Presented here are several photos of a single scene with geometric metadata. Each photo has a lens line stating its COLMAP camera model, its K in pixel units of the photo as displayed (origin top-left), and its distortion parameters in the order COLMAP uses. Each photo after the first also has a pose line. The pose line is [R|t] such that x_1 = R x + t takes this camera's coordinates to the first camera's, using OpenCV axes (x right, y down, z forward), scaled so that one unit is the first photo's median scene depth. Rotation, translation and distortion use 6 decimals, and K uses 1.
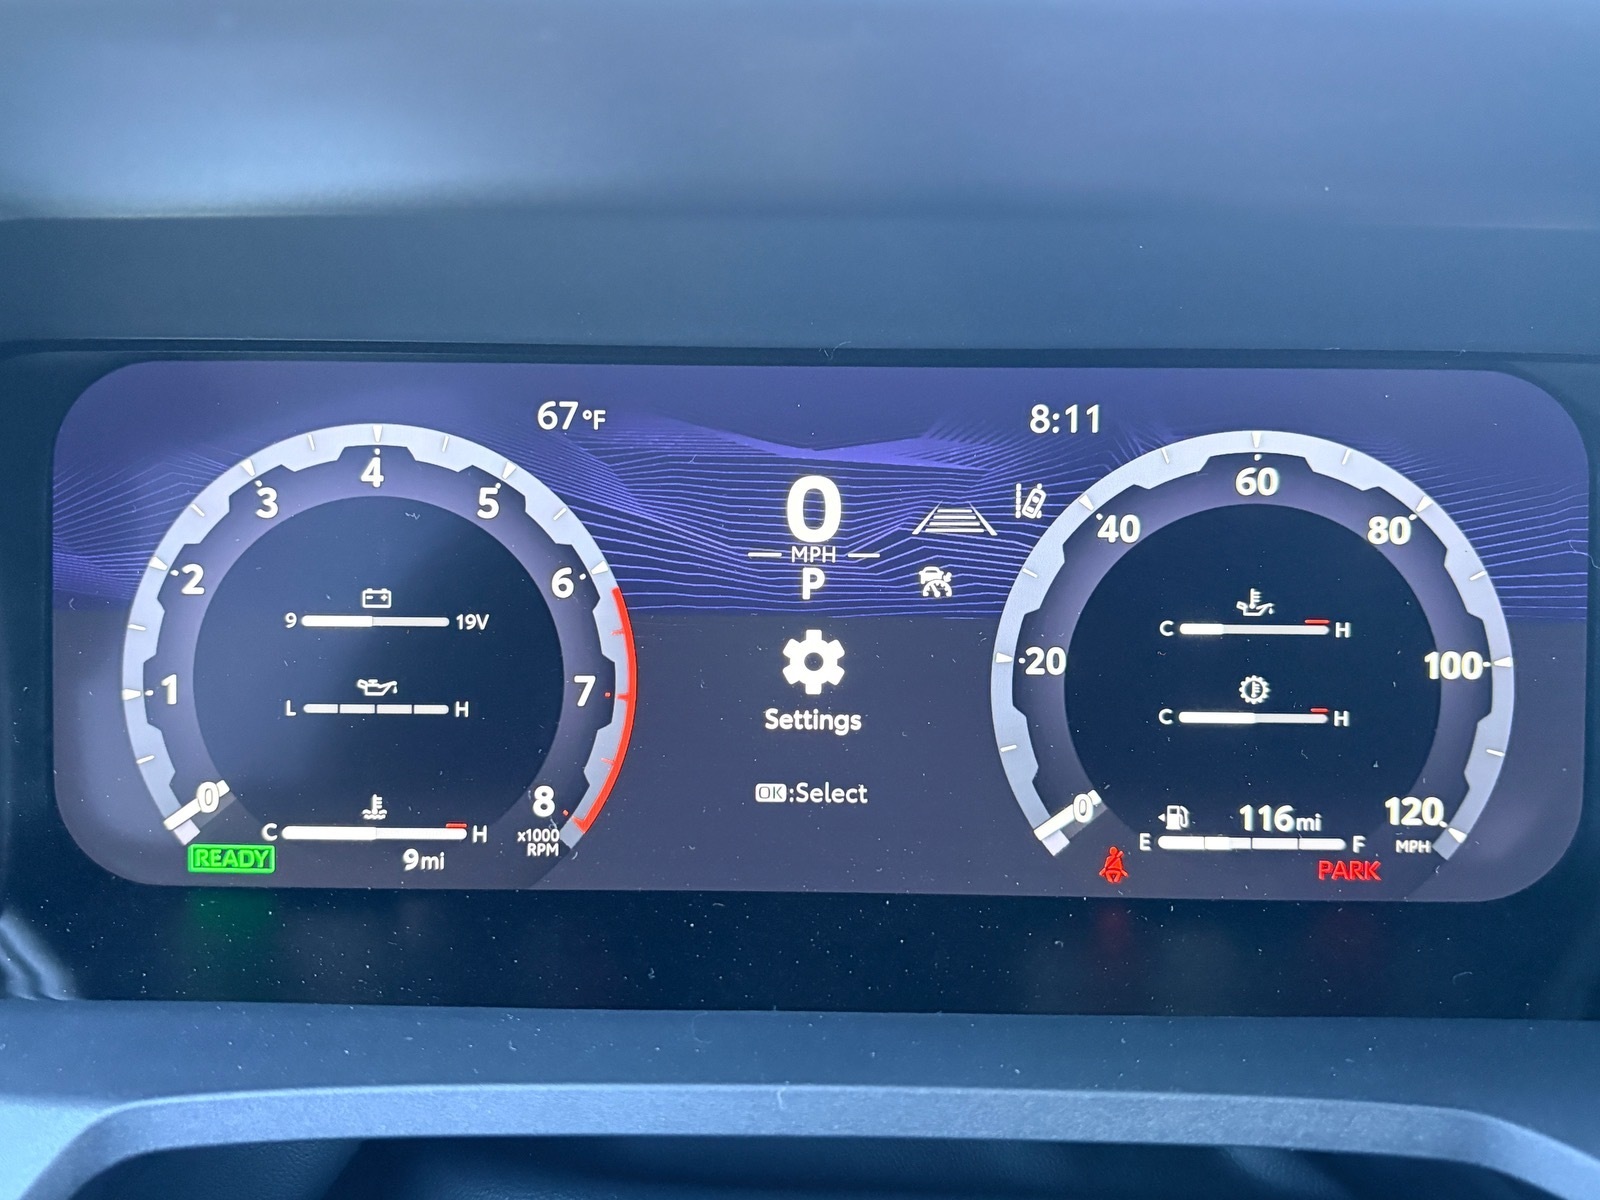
lens RADIAL K [[1546.6, 0, 796.6], [0, 1546.6, 604.2], [0, 0, 1]] dist [0.006200, 0.000000]
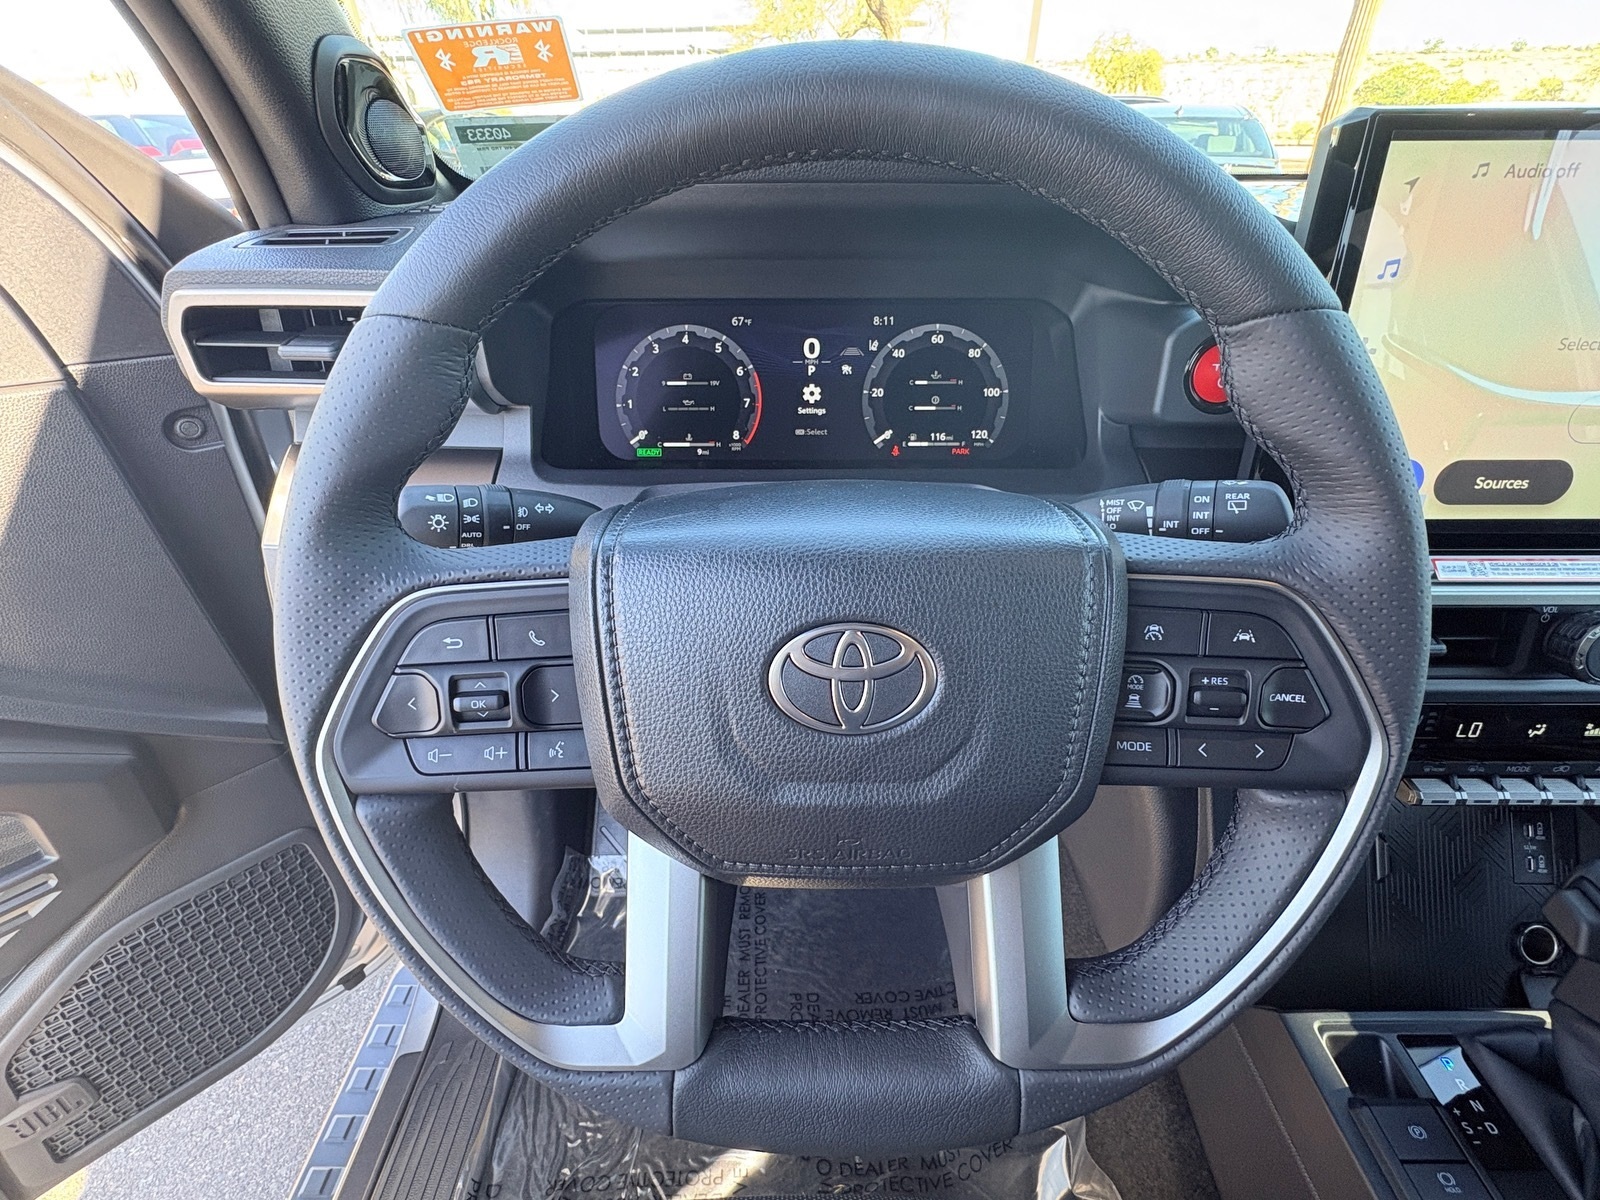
lens RADIAL K [[757.3, 0, 787.6], [0, 757.3, 599.8], [0, 0, 1]] dist [0.002110, -0.001023]
pose [[0.999906, -0.012241, 0.006214, -0.061068], [0.010992, 0.985060, 0.171860, 0.204247], [-0.008225, -0.171775, 0.985102, -0.790202]]
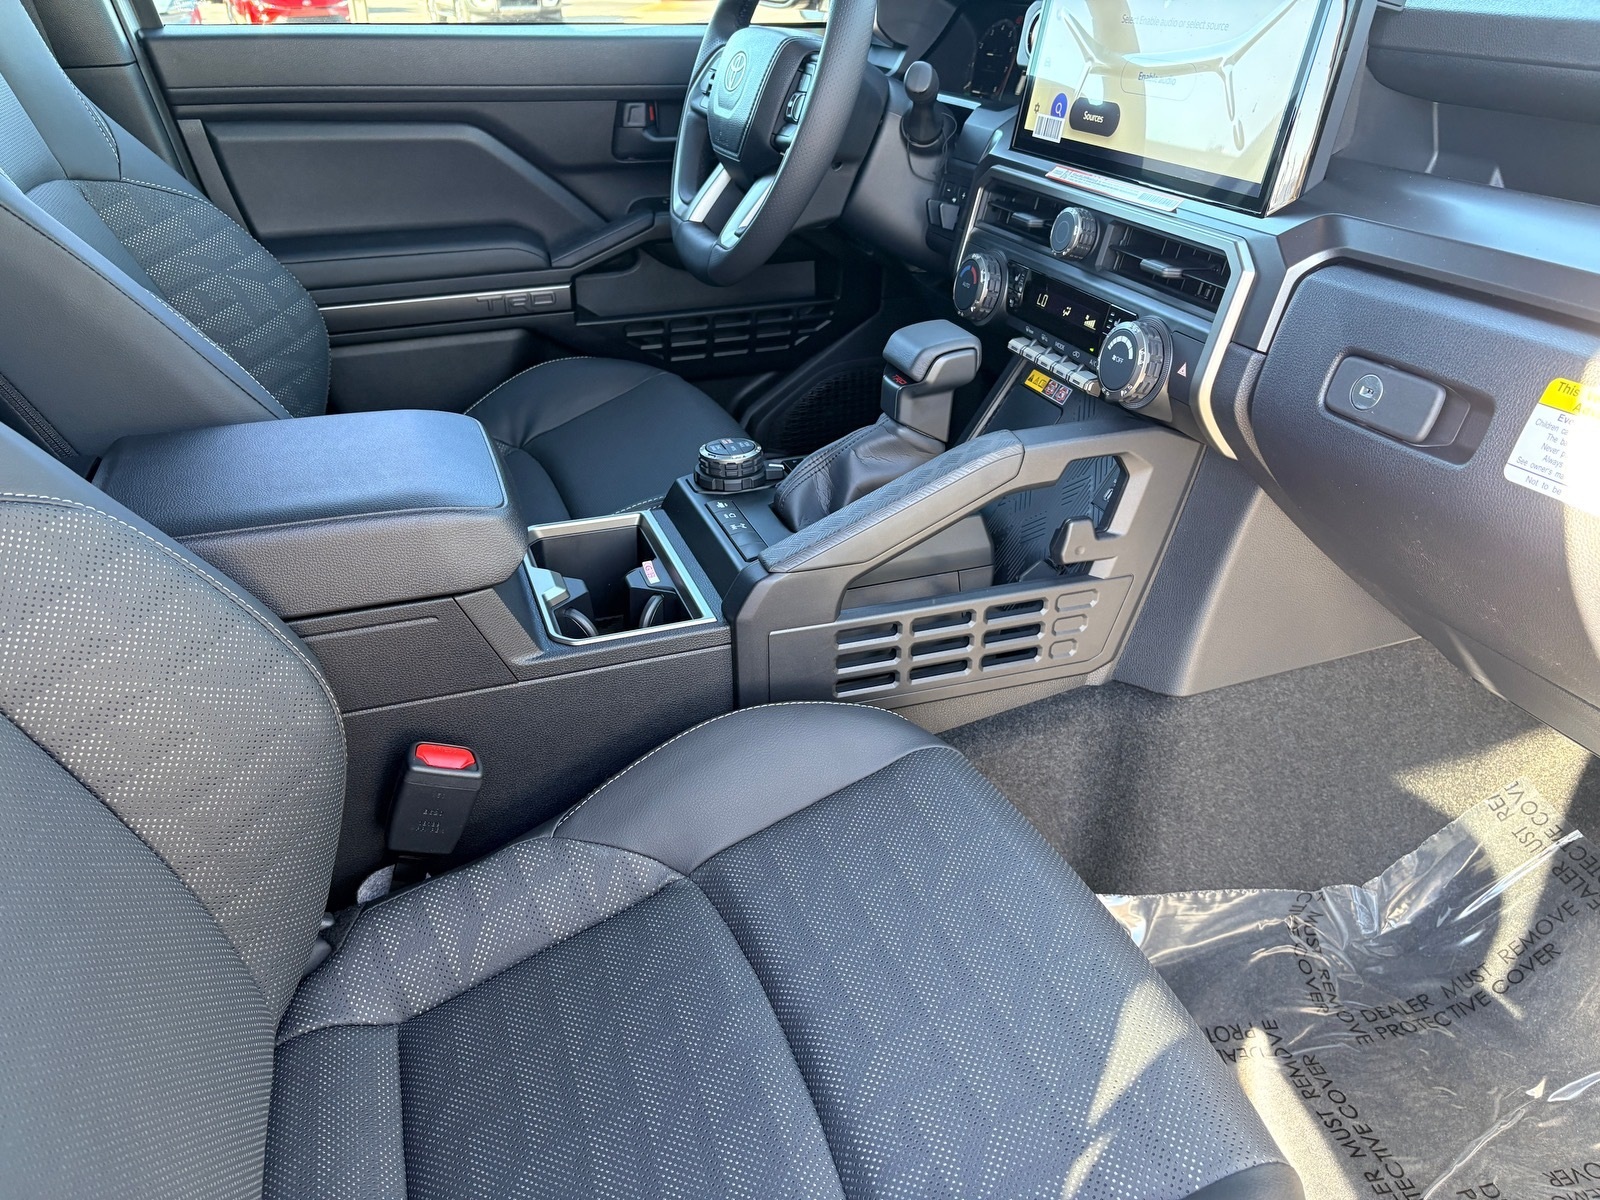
lens RADIAL K [[1223.7, 0, 792.6], [0, 1223.7, 603.5], [0, 0, 1]] dist [0.037453, -0.056536]
pose [[0.342123, 0.431393, -0.834776, 4.202270], [-0.342375, 0.884546, 0.316794, 0.624040], [0.875061, 0.177424, 0.450322, -1.363869]]
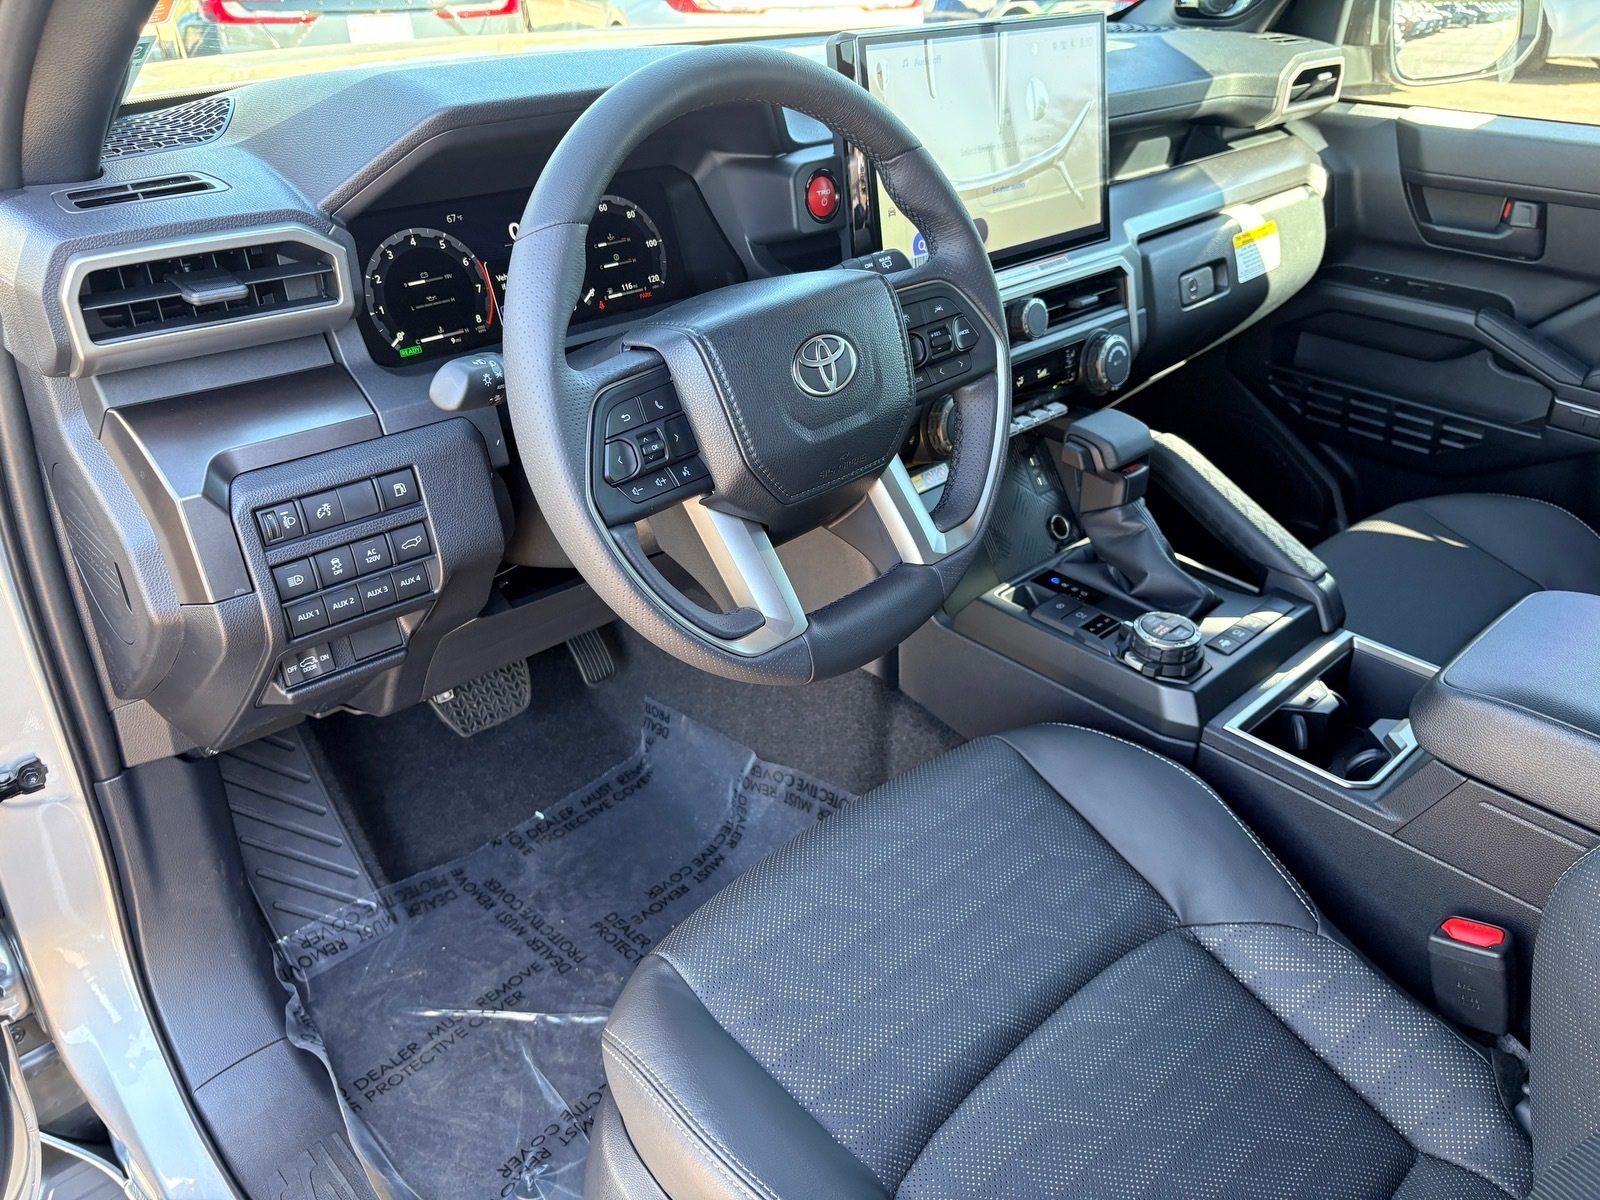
lens RADIAL K [[1223.7, 0, 790.4], [0, 1223.7, 606.5], [0, 0, 1]] dist [0.037453, -0.056536]
pose [[0.716180, -0.350936, 0.603266, -1.748946], [0.255900, 0.936224, 0.240830, 0.265122], [-0.649308, -0.018102, 0.760310, -1.917189]]
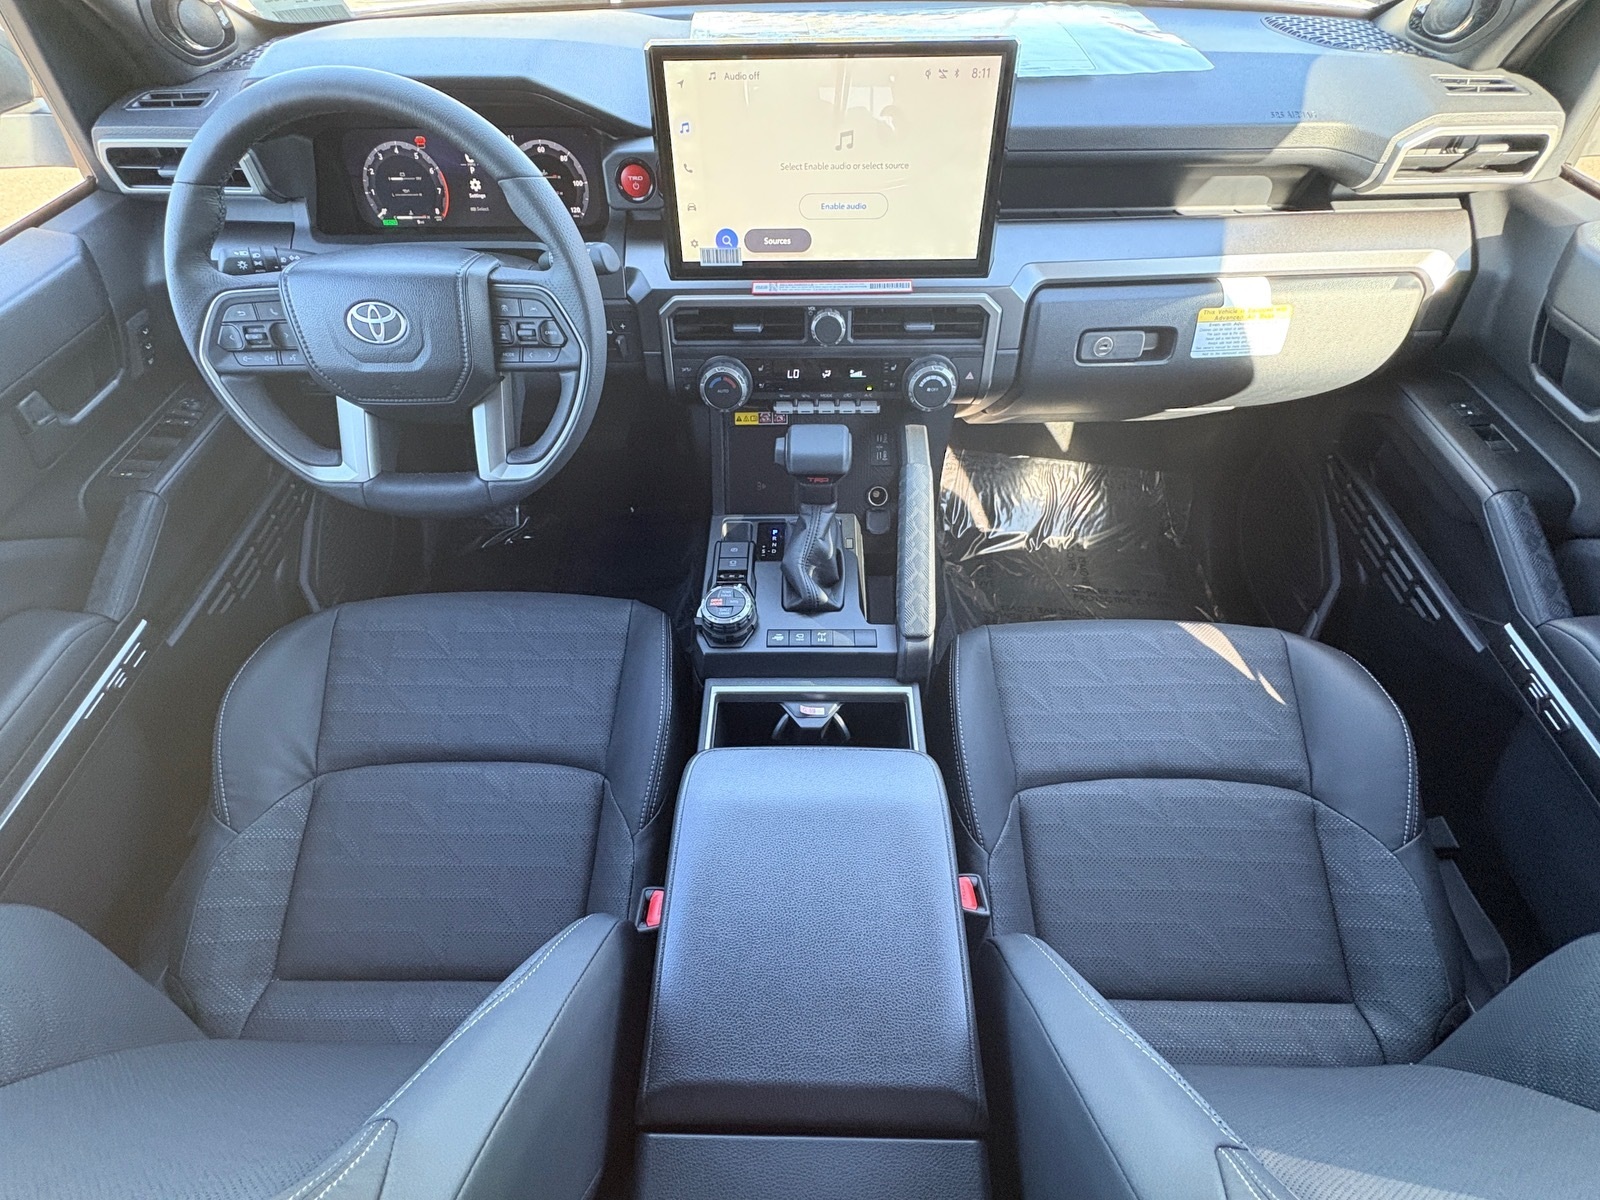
lens RADIAL K [[757.3, 0, 794.8], [0, 757.3, 592.0], [0, 0, 1]] dist [0.002110, -0.001023]
pose [[0.999821, -0.014660, -0.011920, 1.295541], [0.018477, 0.890465, 0.454677, 0.132857], [0.003949, -0.454816, 0.890577, -2.419841]]
